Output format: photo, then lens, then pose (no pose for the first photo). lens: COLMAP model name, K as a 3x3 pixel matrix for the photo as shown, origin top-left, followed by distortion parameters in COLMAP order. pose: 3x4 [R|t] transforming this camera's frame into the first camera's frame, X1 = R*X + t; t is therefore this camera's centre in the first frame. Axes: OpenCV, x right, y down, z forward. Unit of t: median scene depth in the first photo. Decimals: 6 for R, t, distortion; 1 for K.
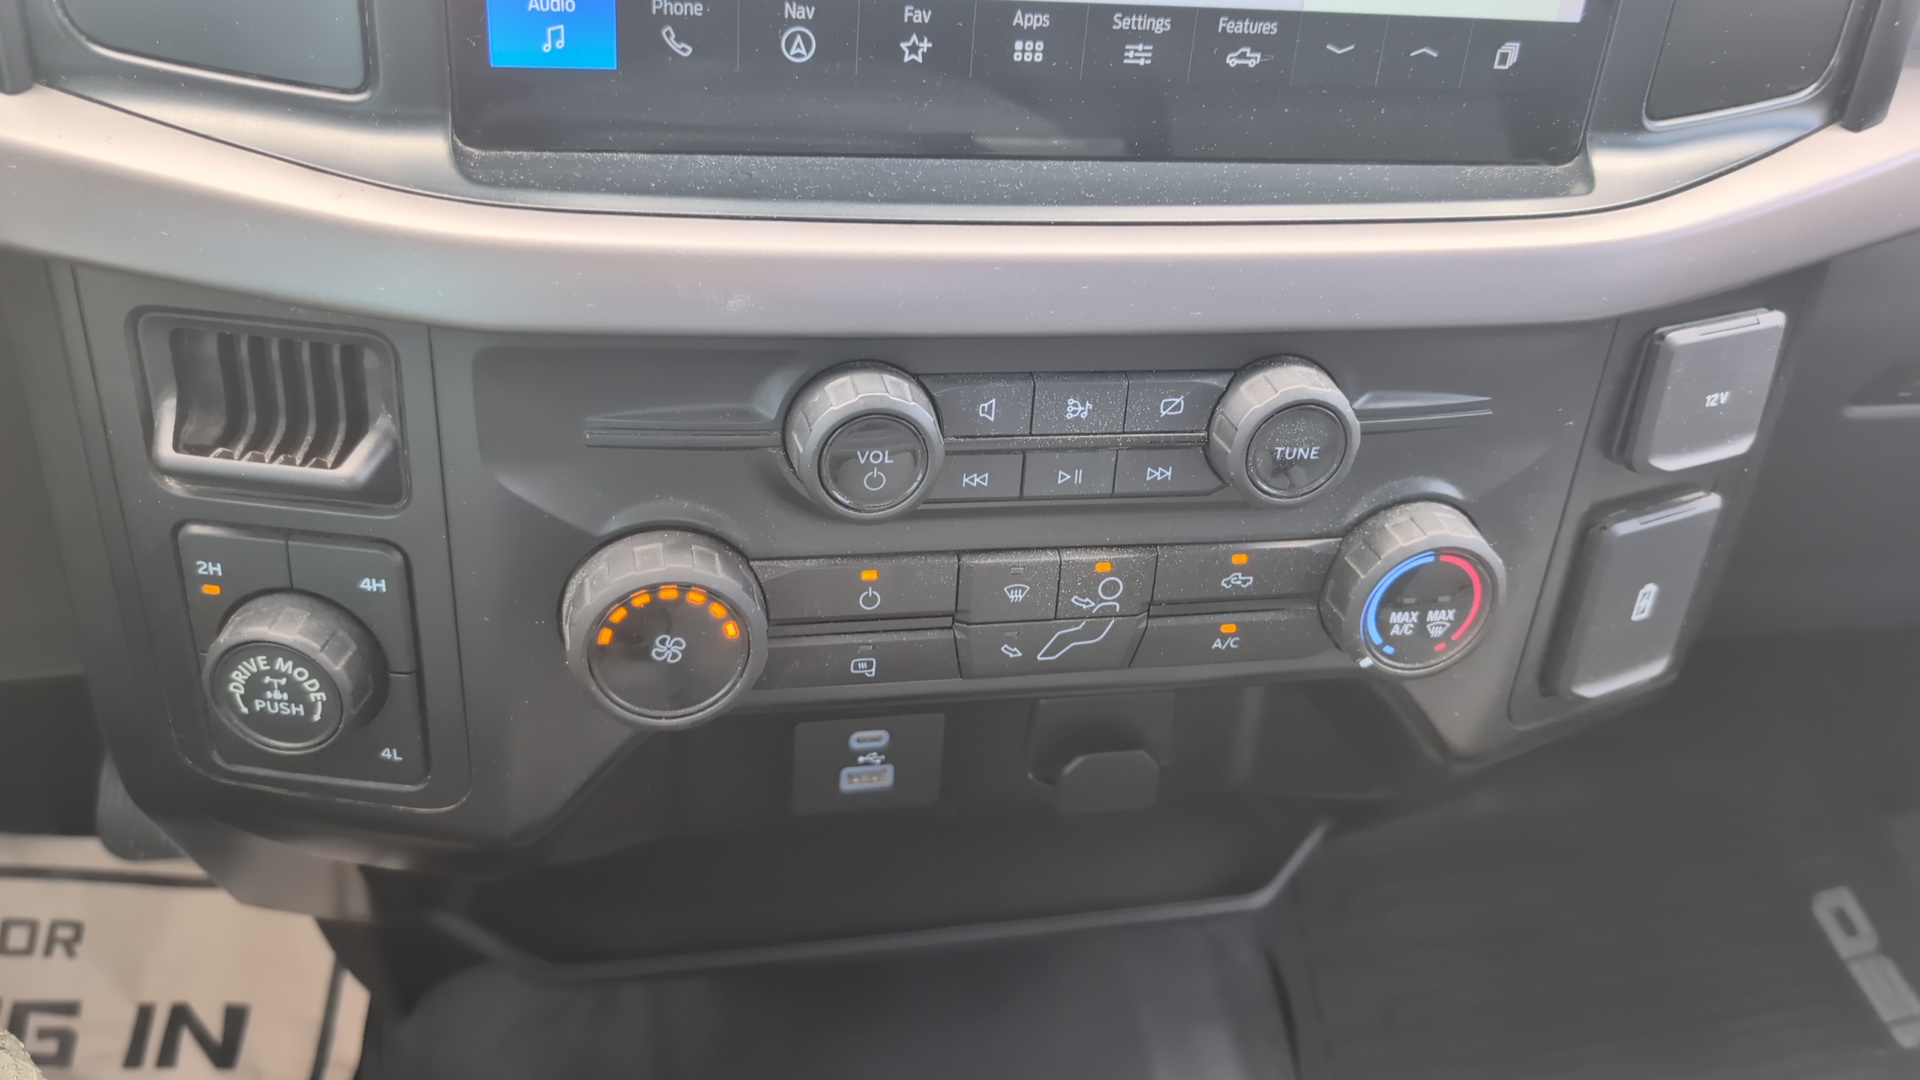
lens RADIAL K [[1614.8, 0, 961.3], [0, 1614.8, 540.3], [0, 0, 1]] dist [0.021027, -0.020022]
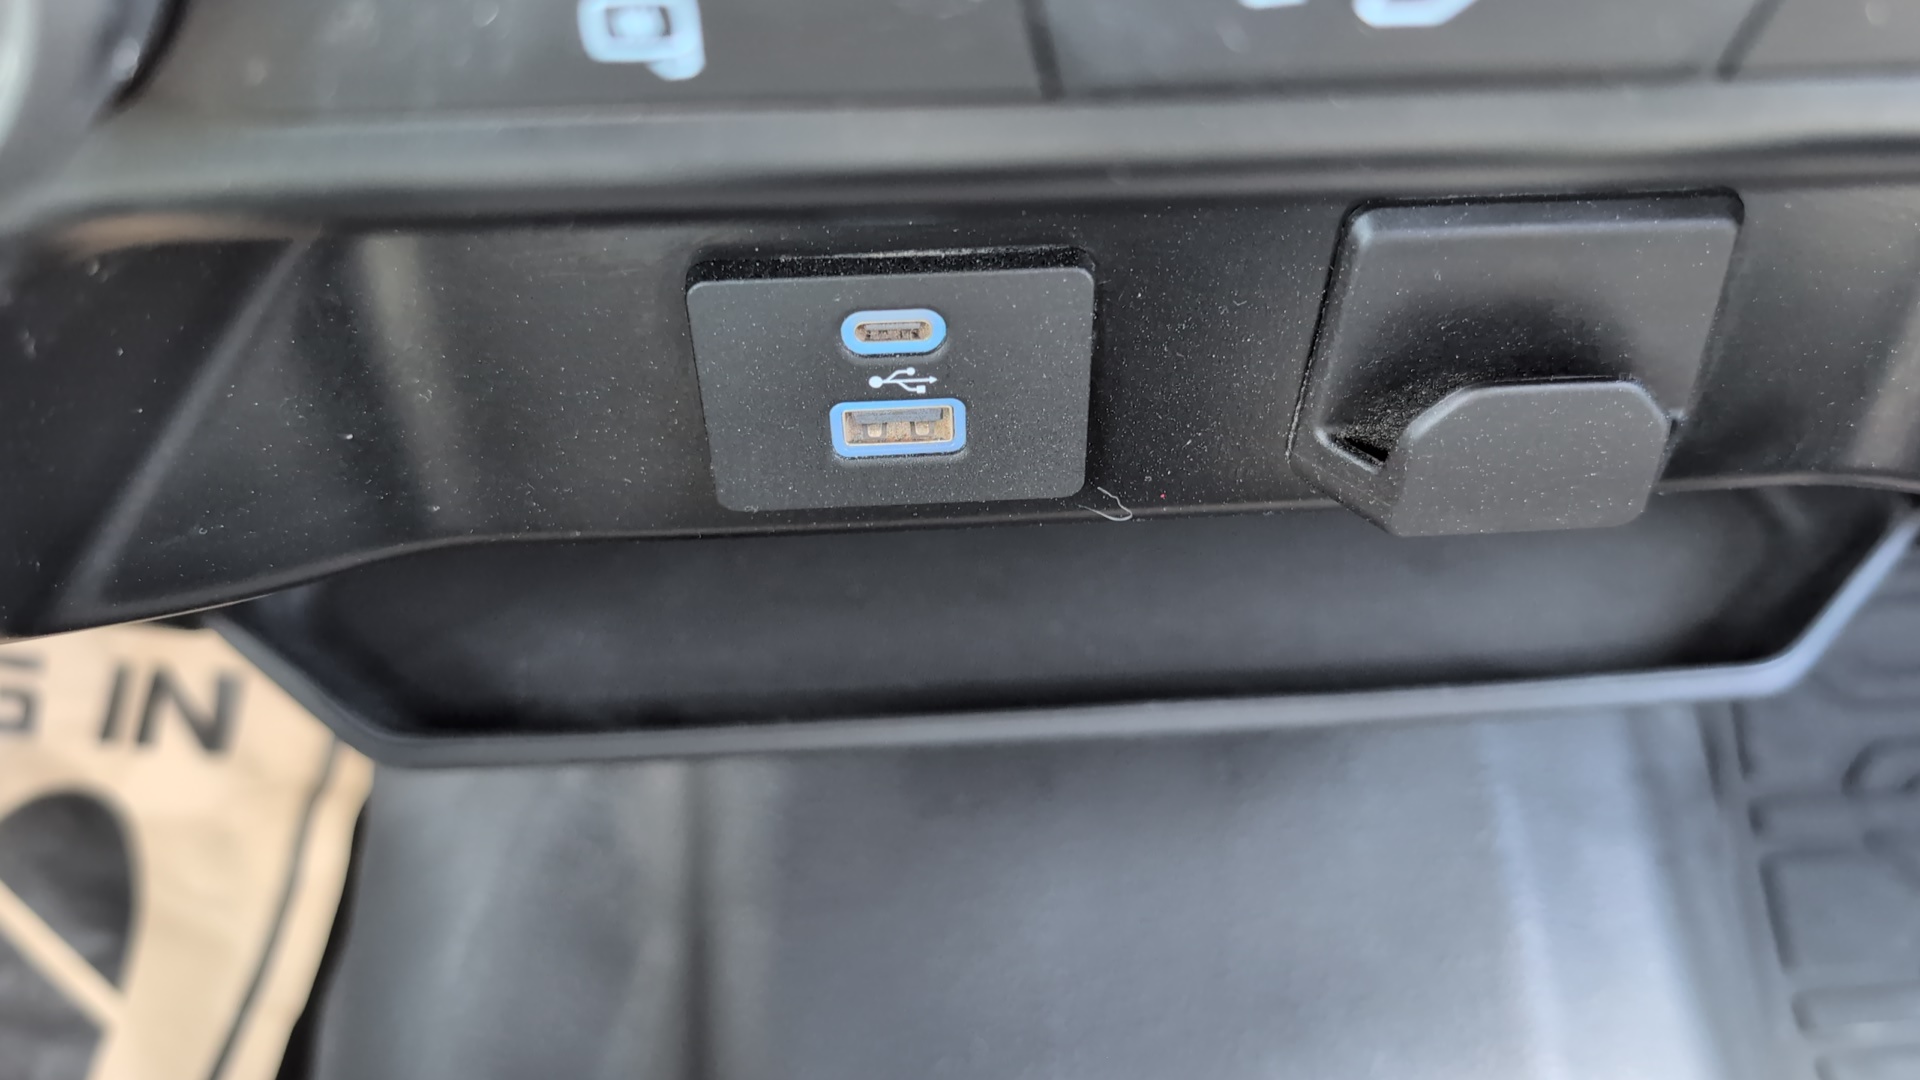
lens RADIAL K [[1614.8, 0, 961.2], [0, 1614.8, 535.9], [0, 0, 1]] dist [0.021027, -0.020022]
pose [[0.982937, 0.045832, -0.178143, 0.034124], [-0.001700, 0.970684, 0.240354, 0.092339], [0.183936, -0.235950, 0.954199, 0.739009]]
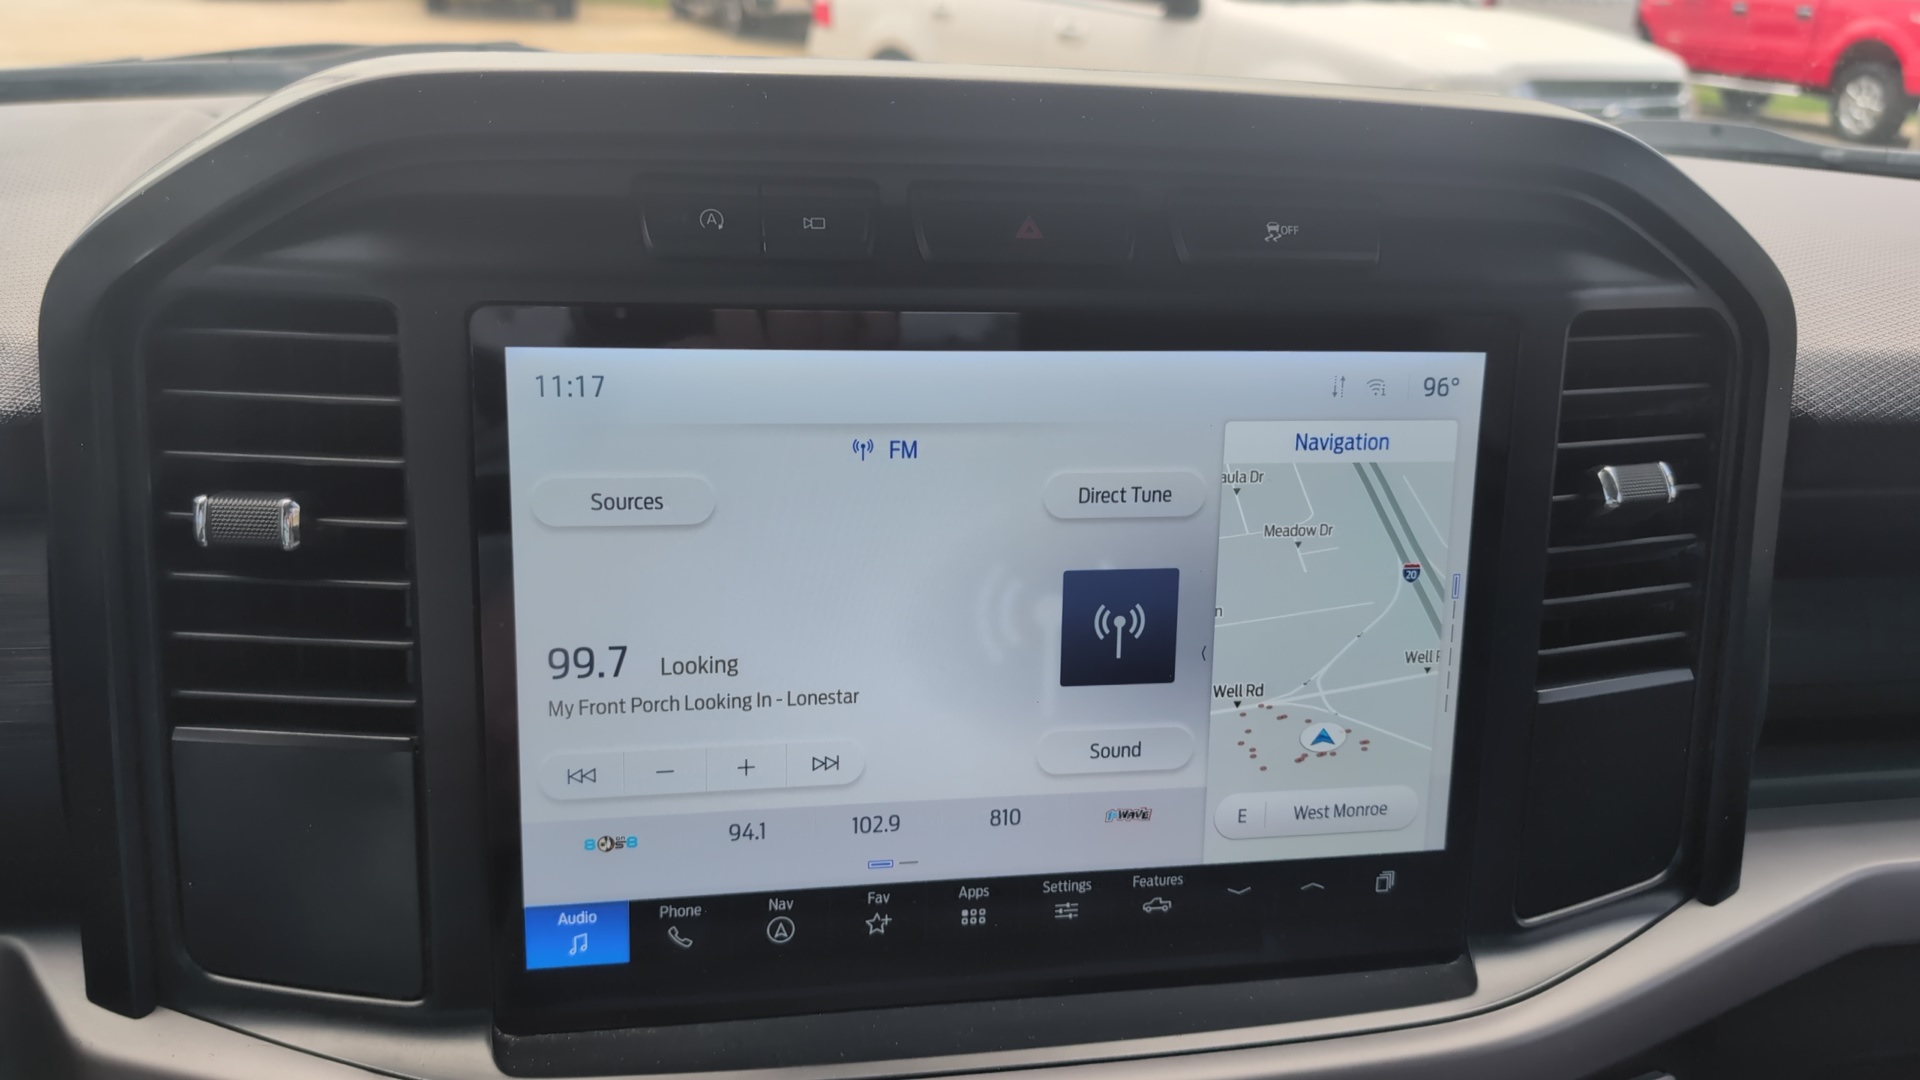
lens RADIAL K [[1614.8, 0, 958.8], [0, 1614.8, 541.0], [0, 0, 1]] dist [0.021027, -0.020022]
pose [[0.998279, -0.049844, -0.030894, 0.080268], [0.039038, 0.957983, -0.284157, -0.225785], [0.043760, 0.282462, 0.958280, -0.222834]]
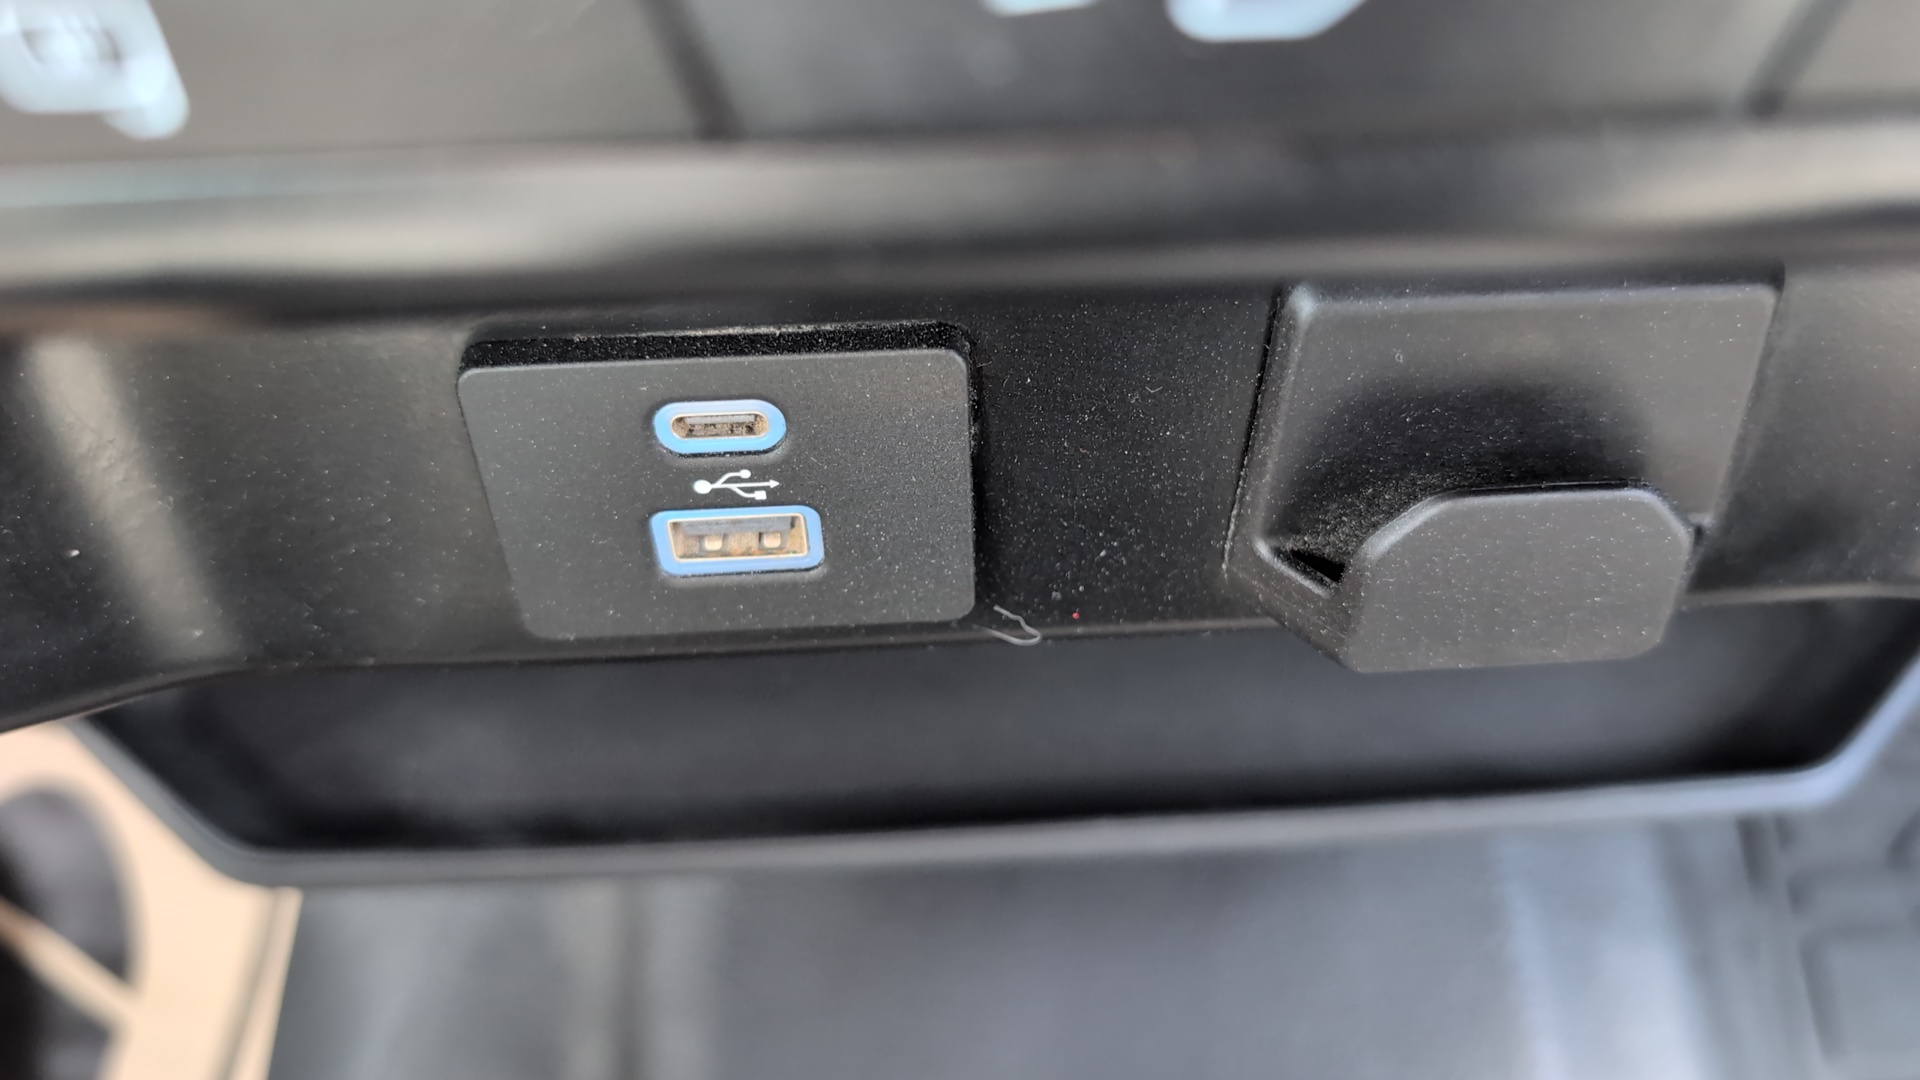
lens RADIAL K [[1614.8, 0, 962.0], [0, 1614.8, 544.4], [0, 0, 1]] dist [0.021027, -0.020022]
pose [[0.979713, 0.044404, -0.195426, 0.057746], [0.001468, 0.973529, 0.228559, 0.088333], [0.200402, -0.224209, 0.953713, 0.837749]]
